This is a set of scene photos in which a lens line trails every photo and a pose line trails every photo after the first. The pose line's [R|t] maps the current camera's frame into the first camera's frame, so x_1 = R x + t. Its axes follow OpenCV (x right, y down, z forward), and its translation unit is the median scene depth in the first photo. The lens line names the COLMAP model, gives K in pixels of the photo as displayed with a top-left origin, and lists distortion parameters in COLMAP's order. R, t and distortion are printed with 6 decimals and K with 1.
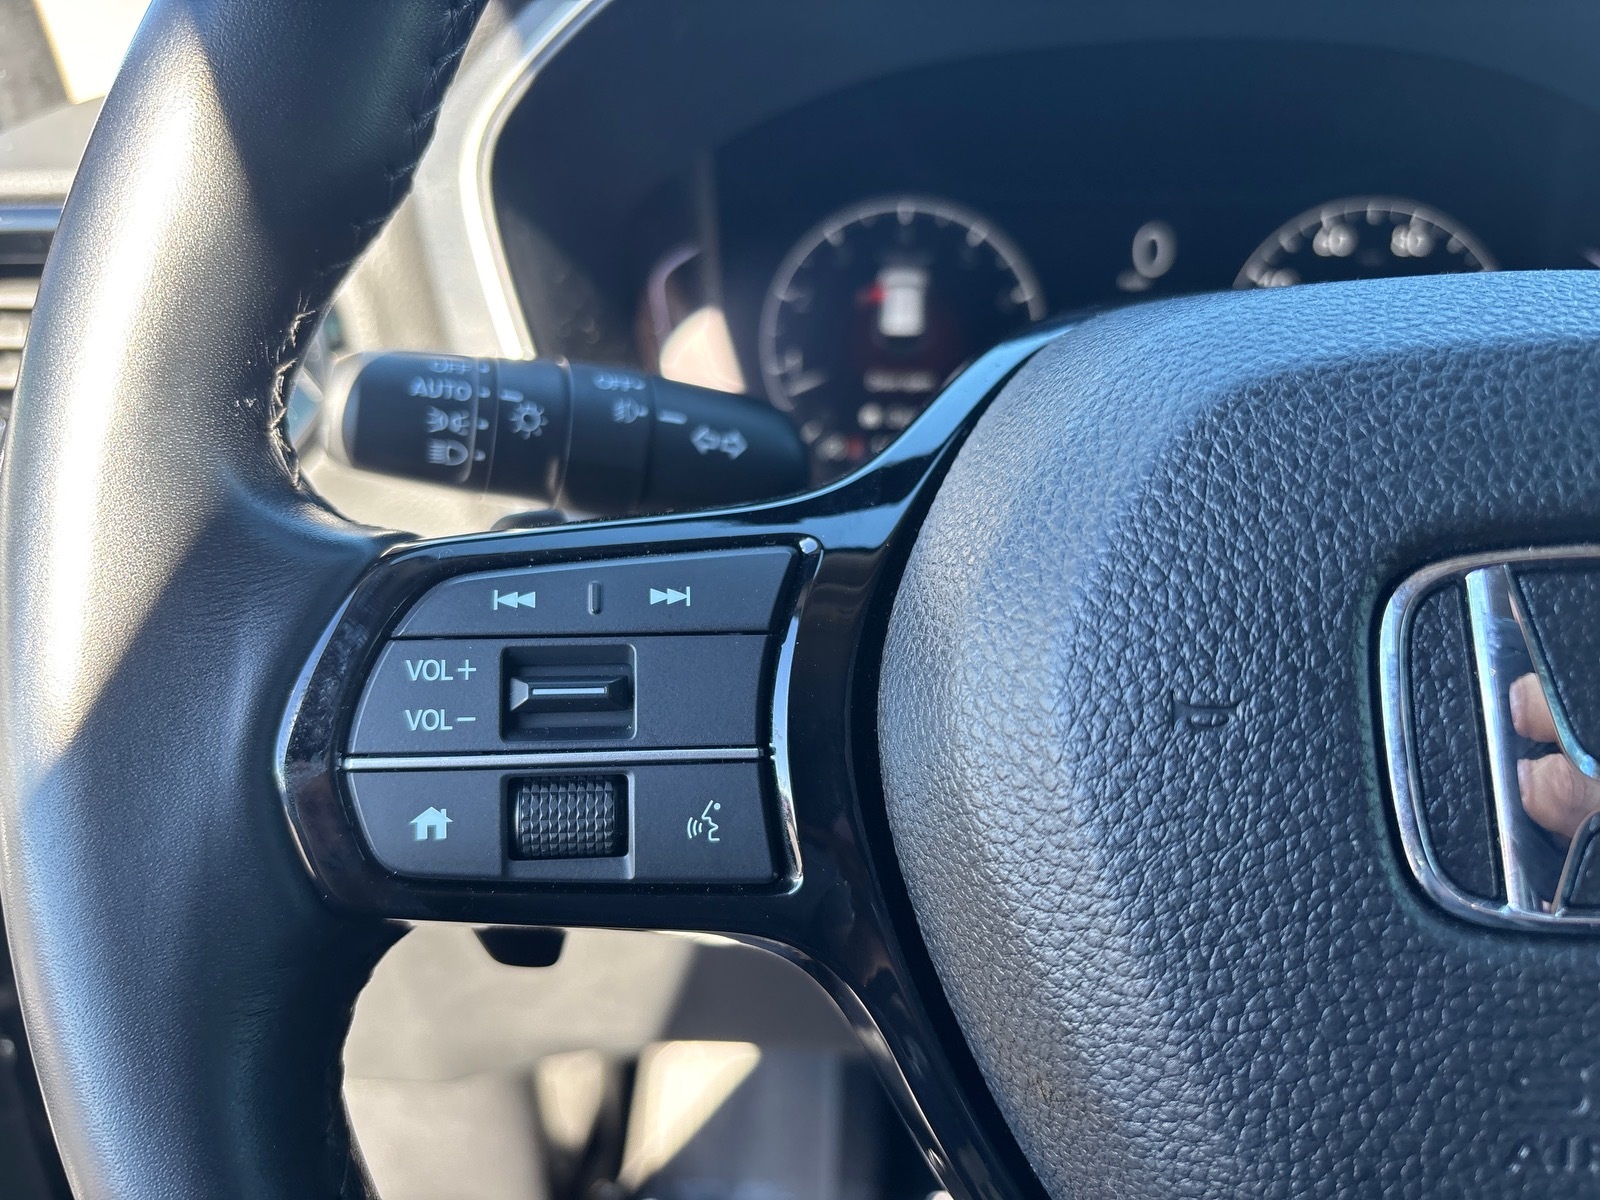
lens RADIAL K [[1244.3, 0, 802.5], [0, 1244.3, 595.5], [0, 0, 1]] dist [0.003317, -0.006078]
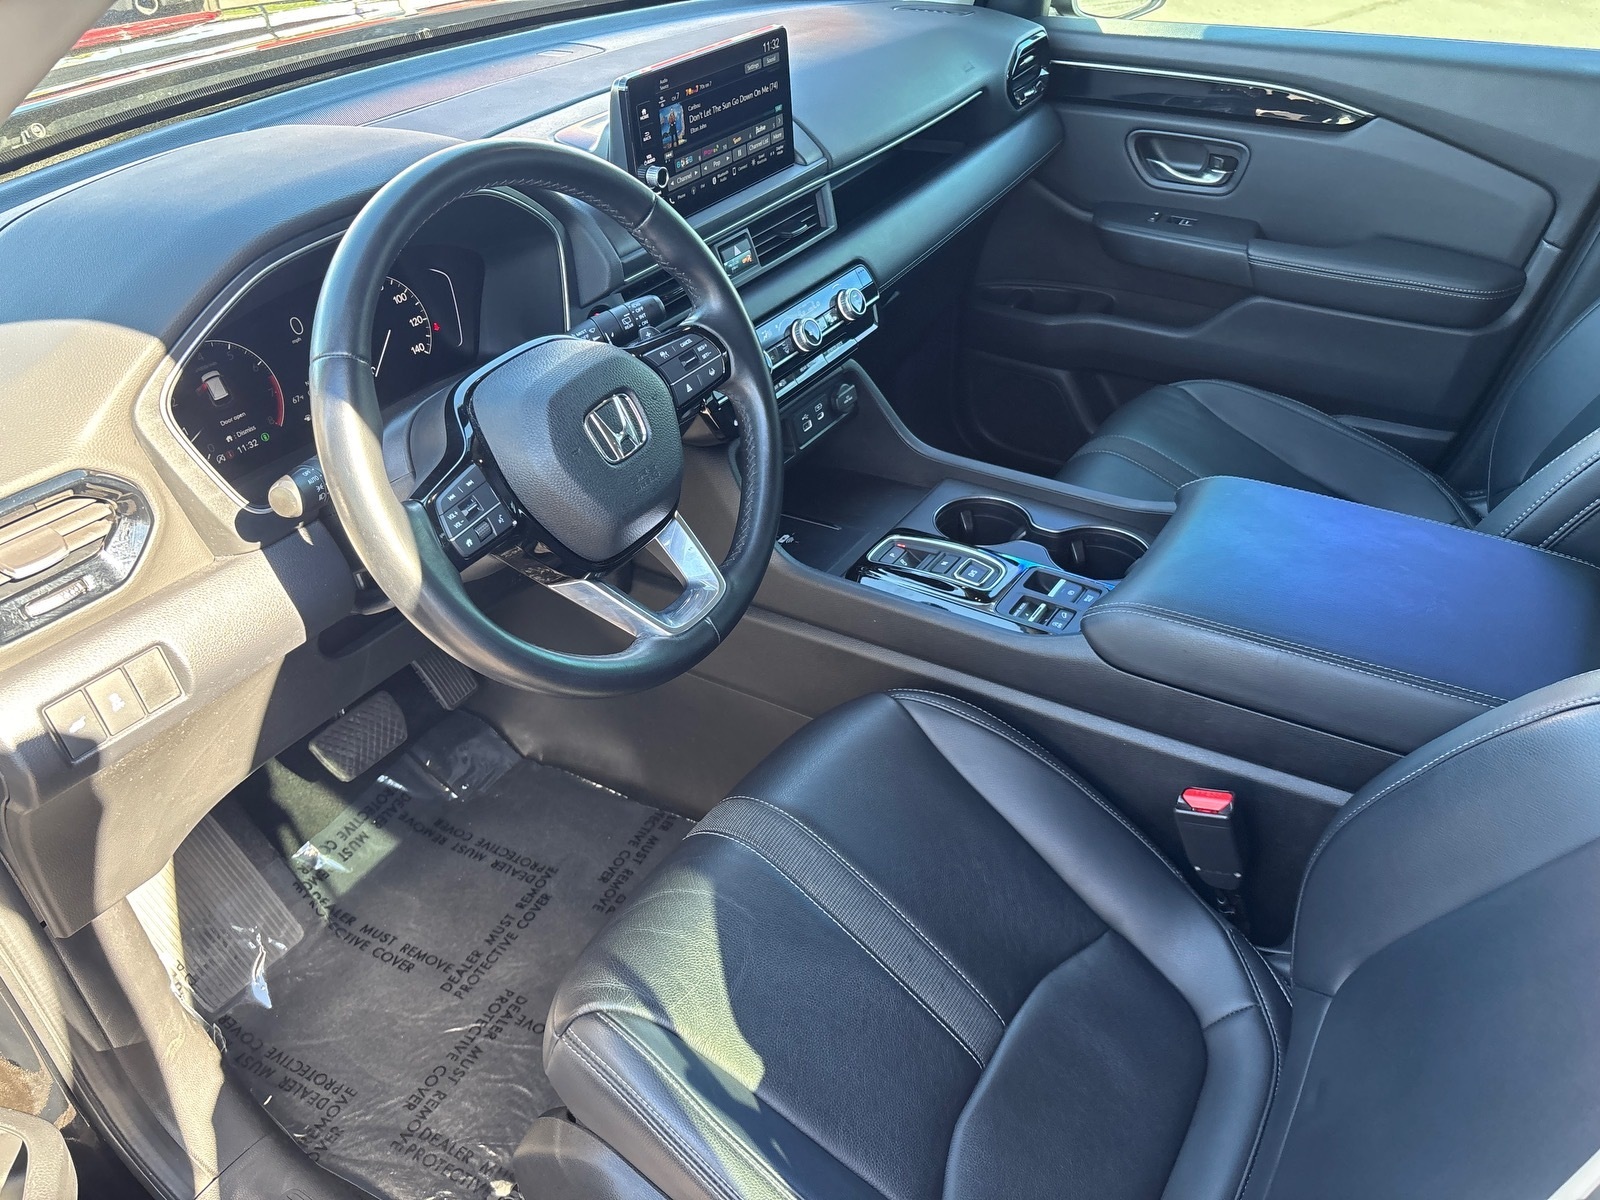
lens RADIAL K [[1215.0, 0, 836.8], [0, 1215.0, 603.7], [0, 0, 1]] dist [-0.001121, -0.009142]
pose [[0.447199, -0.511196, 0.733956, -3.121820], [0.353984, 0.854735, 0.379635, -0.872667], [-0.821406, 0.090036, 0.563192, -2.744540]]
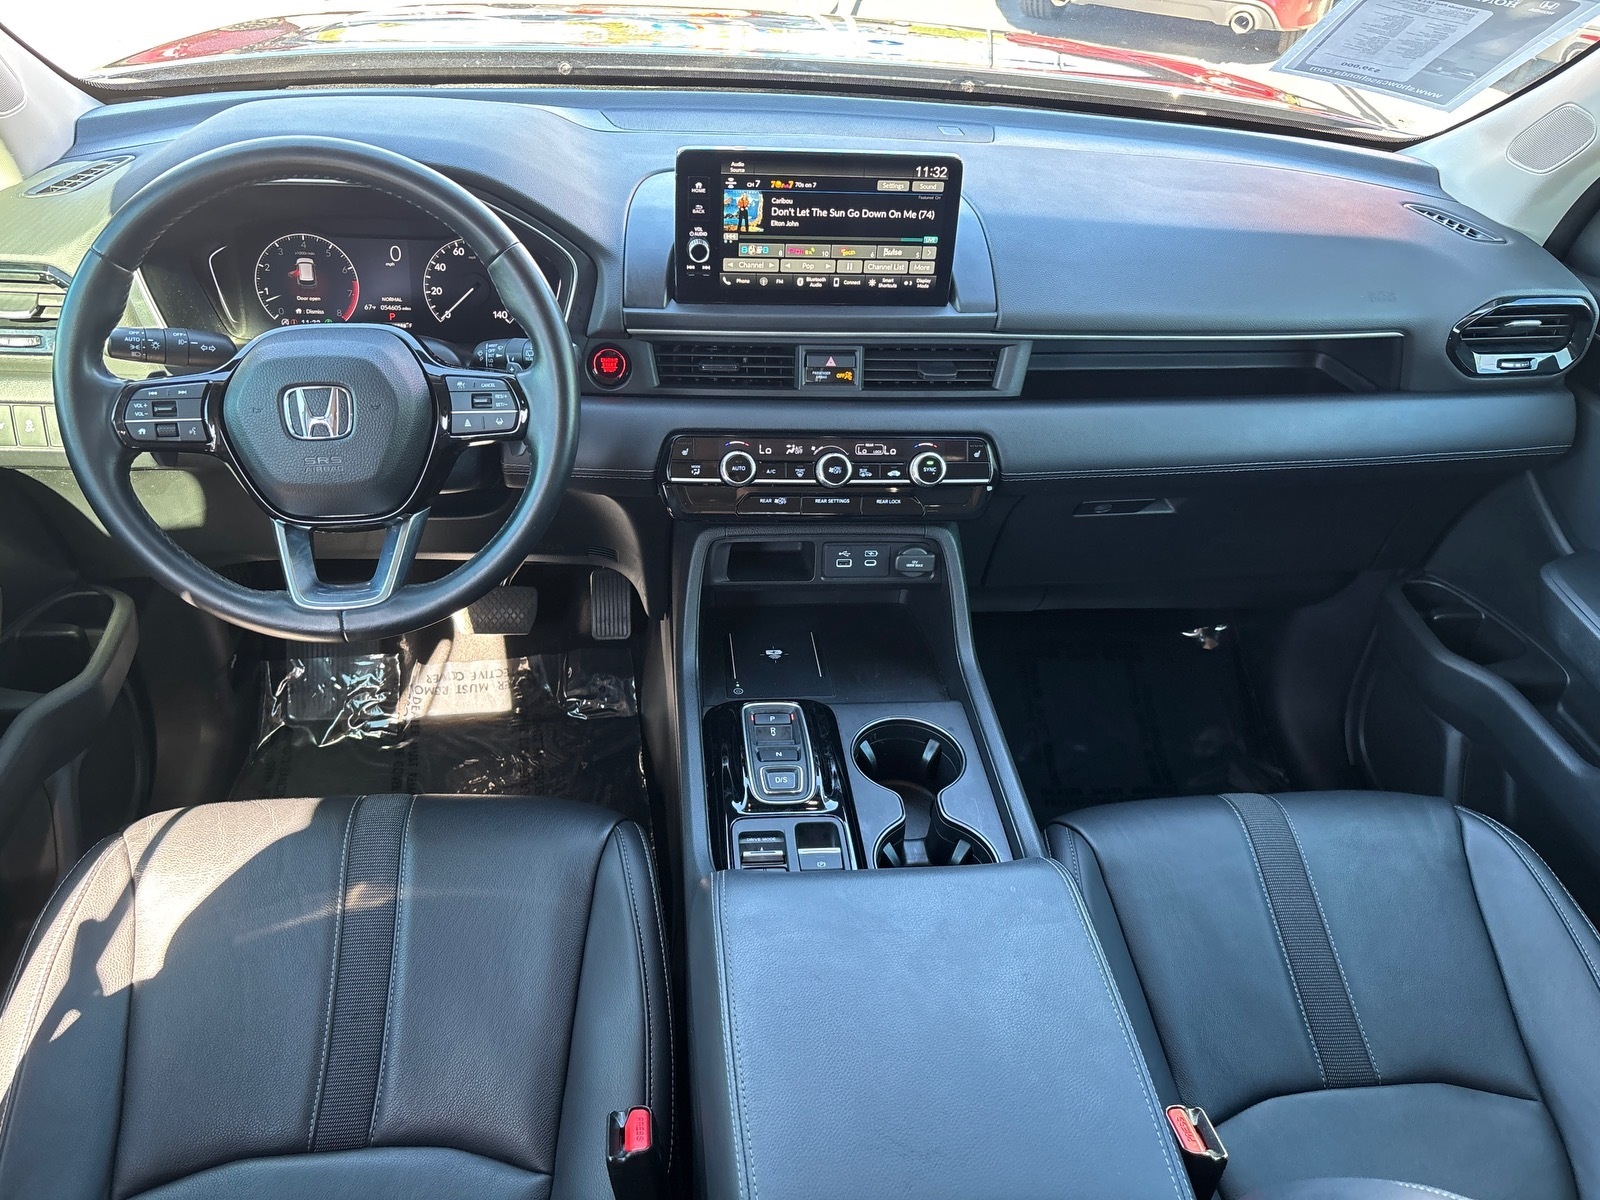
lens RADIAL K [[1187.0, 0, 805.1], [0, 1187.0, 646.0], [0, 0, 1]] dist [0.001116, -0.001230]
pose [[0.976489, -0.052336, 0.209118, 1.509937], [-0.003605, 0.965981, 0.258589, -0.298758], [-0.215537, -0.253263, 0.943081, -5.150066]]
